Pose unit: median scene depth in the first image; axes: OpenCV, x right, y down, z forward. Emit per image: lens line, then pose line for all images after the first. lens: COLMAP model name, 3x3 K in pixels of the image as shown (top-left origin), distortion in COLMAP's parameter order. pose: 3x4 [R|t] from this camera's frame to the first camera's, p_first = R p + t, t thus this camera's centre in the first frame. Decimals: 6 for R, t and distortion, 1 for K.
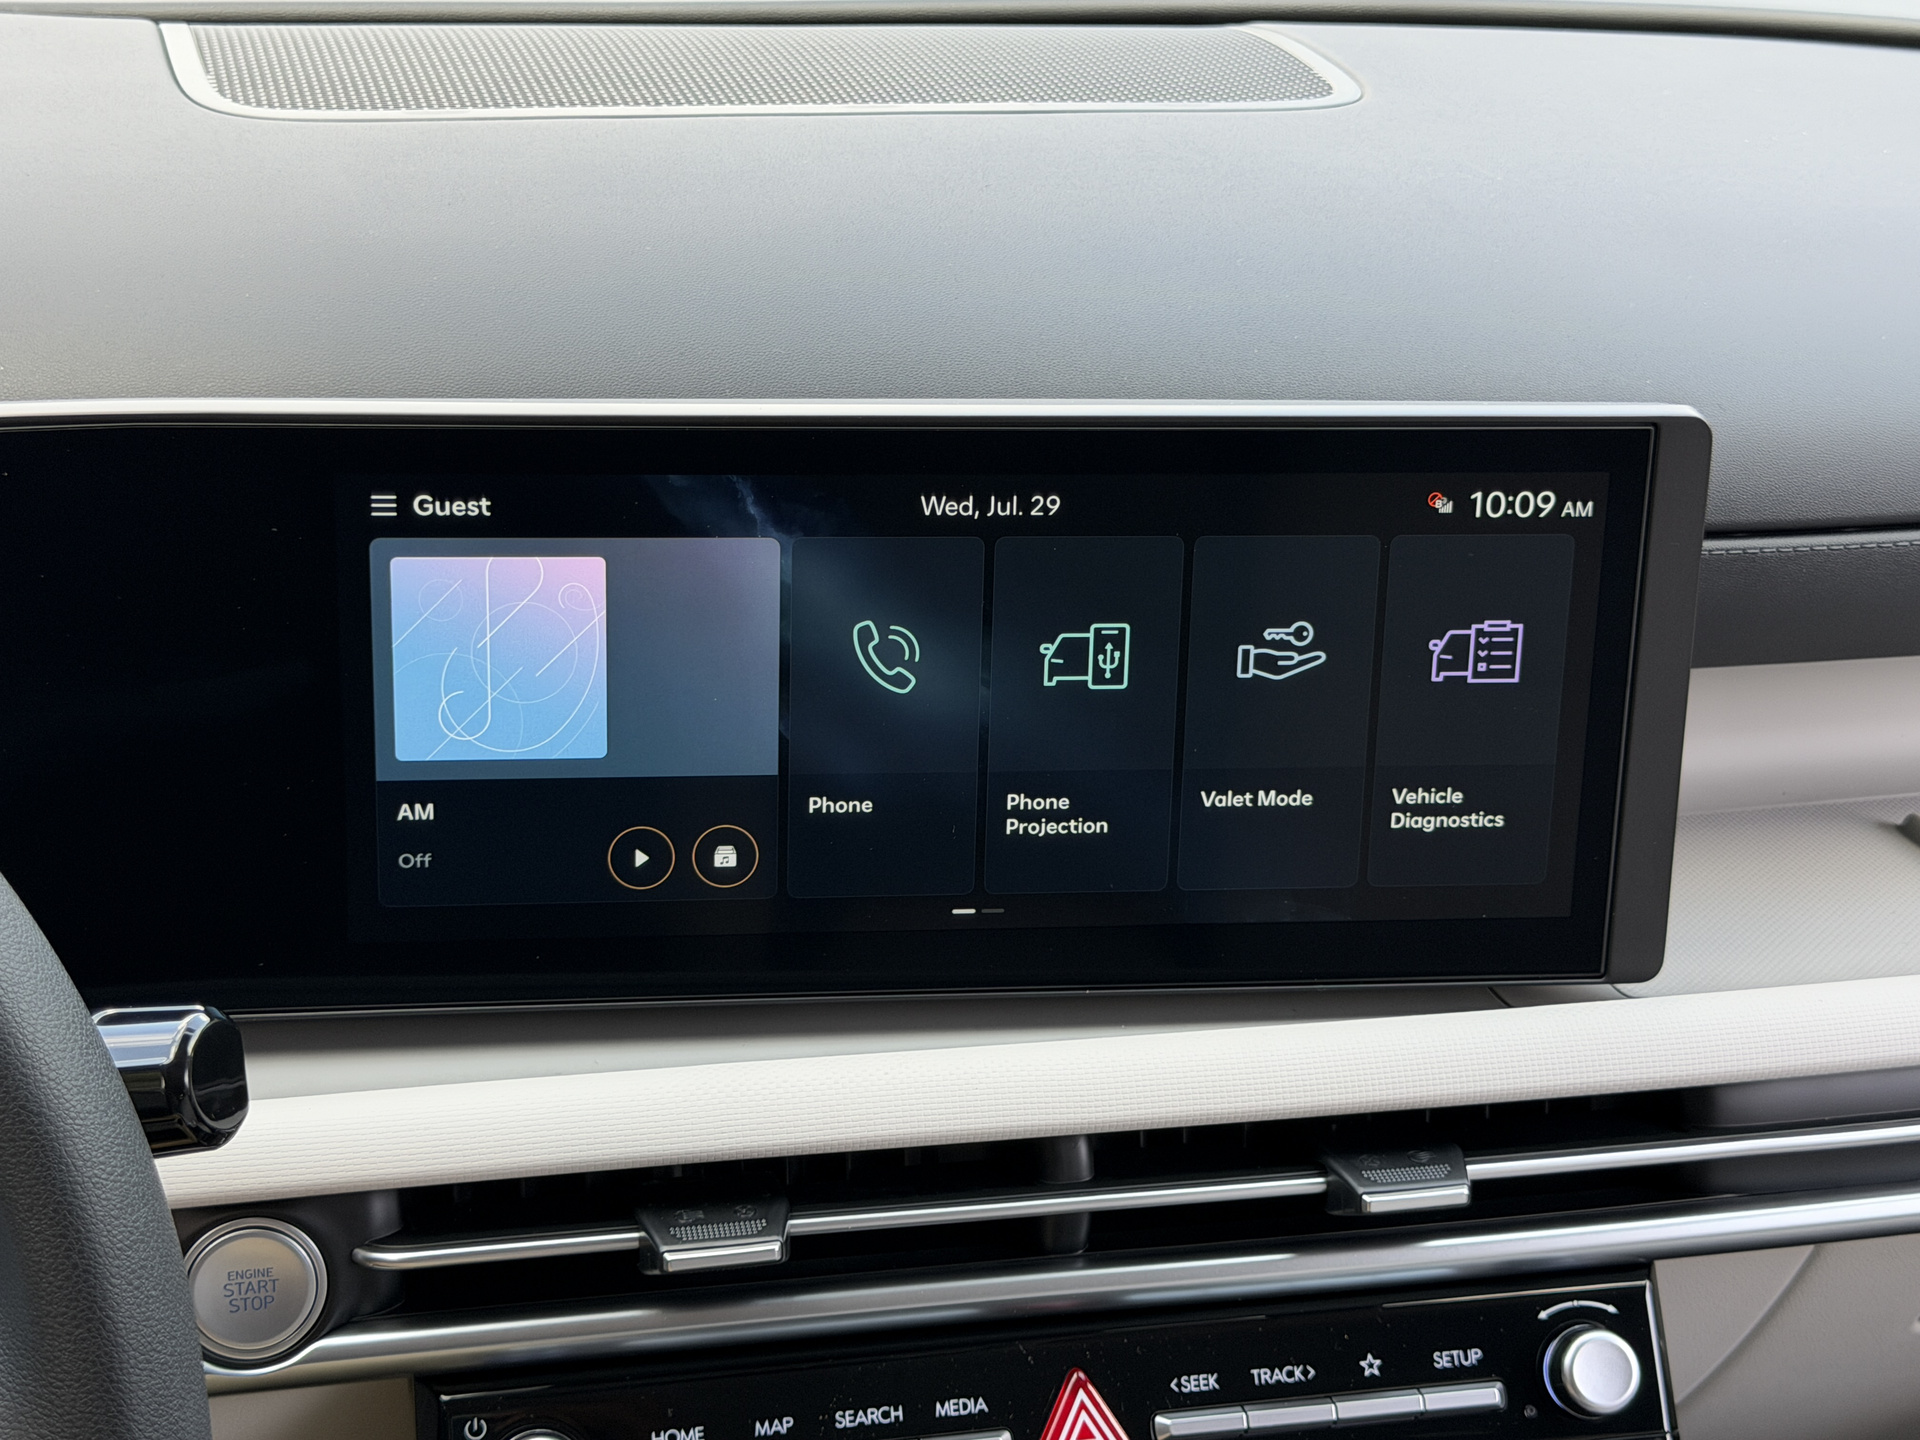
lens RADIAL K [[2981.2, 0, 985.8], [0, 2981.2, 678.3], [0, 0, 1]] dist [0.148546, 0.000000]
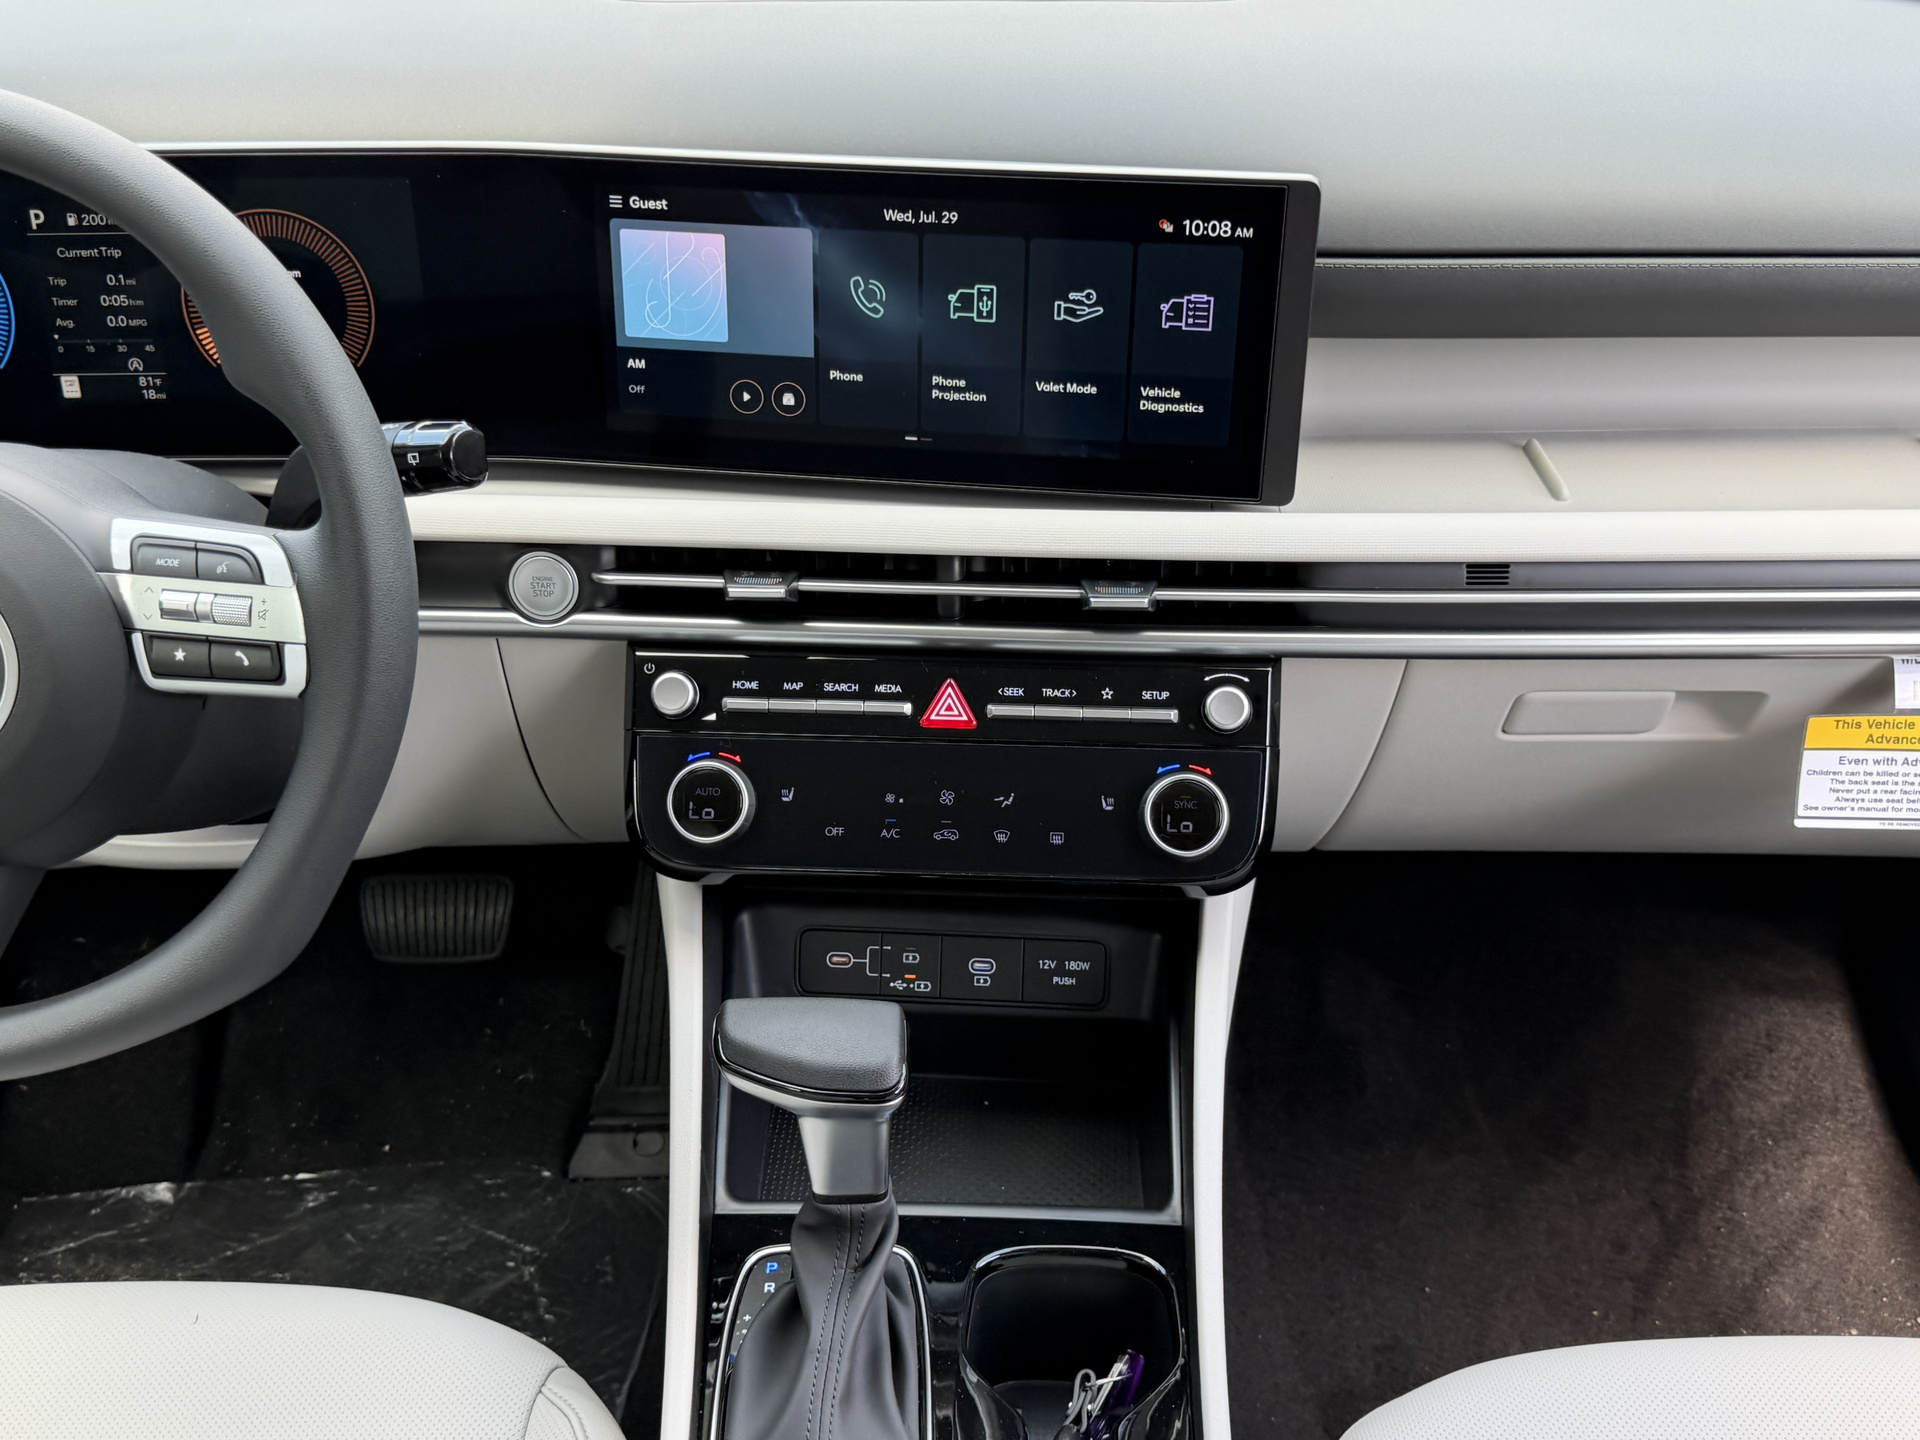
lens RADIAL K [[2036.1, 0, 955.6], [0, 2036.1, 730.7], [0, 0, 1]] dist [0.070424, 0.000000]
pose [[0.959630, 0.102309, -0.261998, 0.386899], [-0.065150, 0.987018, 0.146799, 0.070494], [0.273616, -0.123804, 0.953838, -0.265732]]
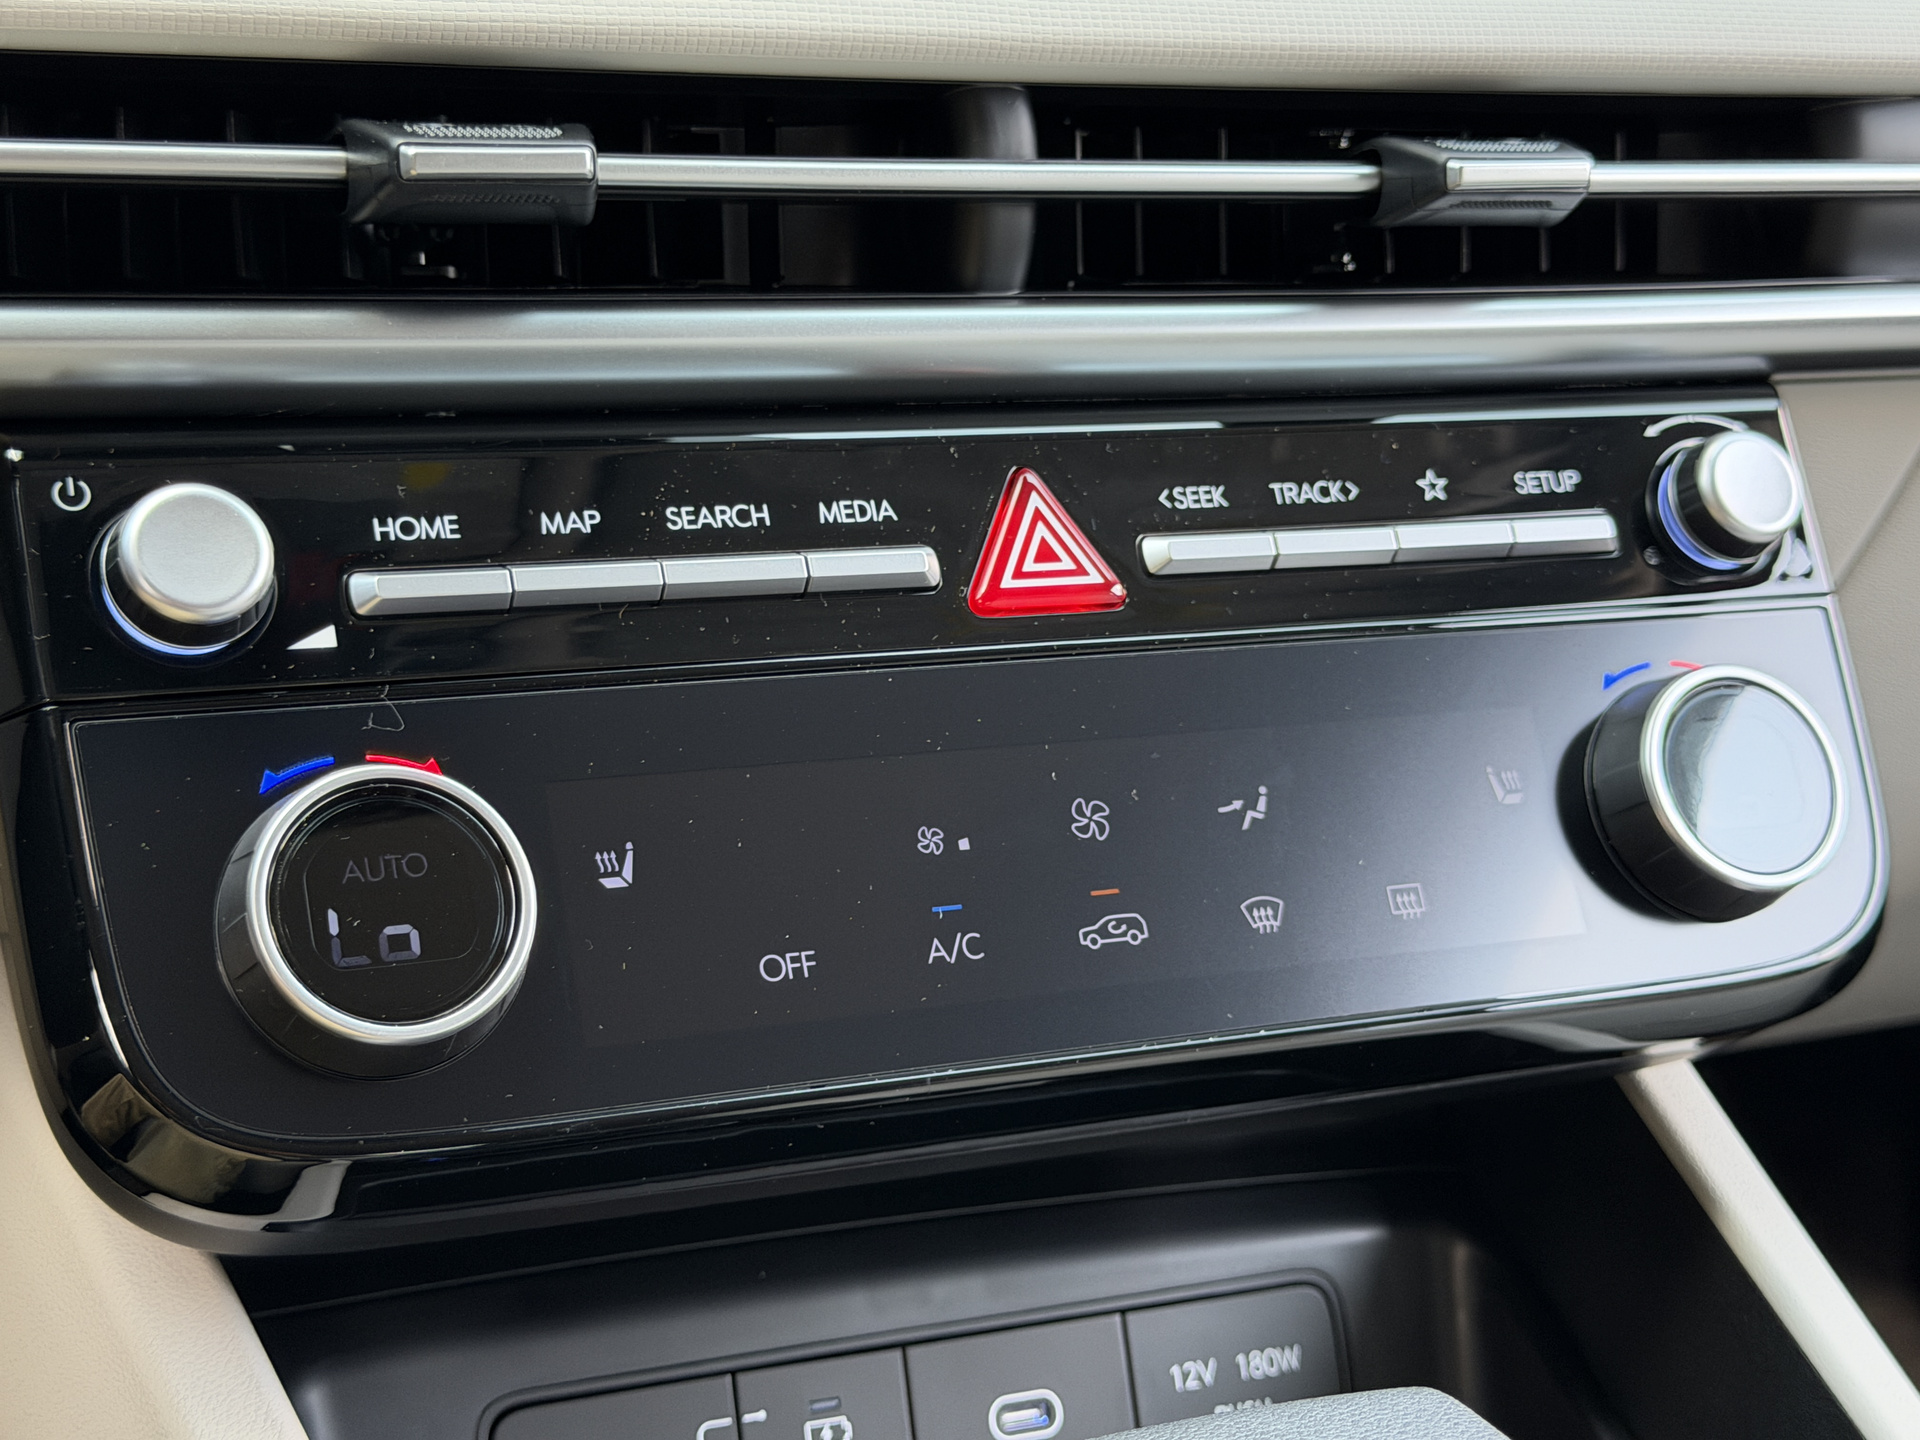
lens RADIAL K [[2992.2, 0, 942.6], [0, 2992.2, 713.9], [0, 0, 1]] dist [0.117224, 0.000000]
pose [[0.978901, -0.037929, 0.200783, -0.118684], [0.053875, 0.995760, -0.074561, 0.332564], [-0.197103, 0.083805, 0.976794, 0.383769]]
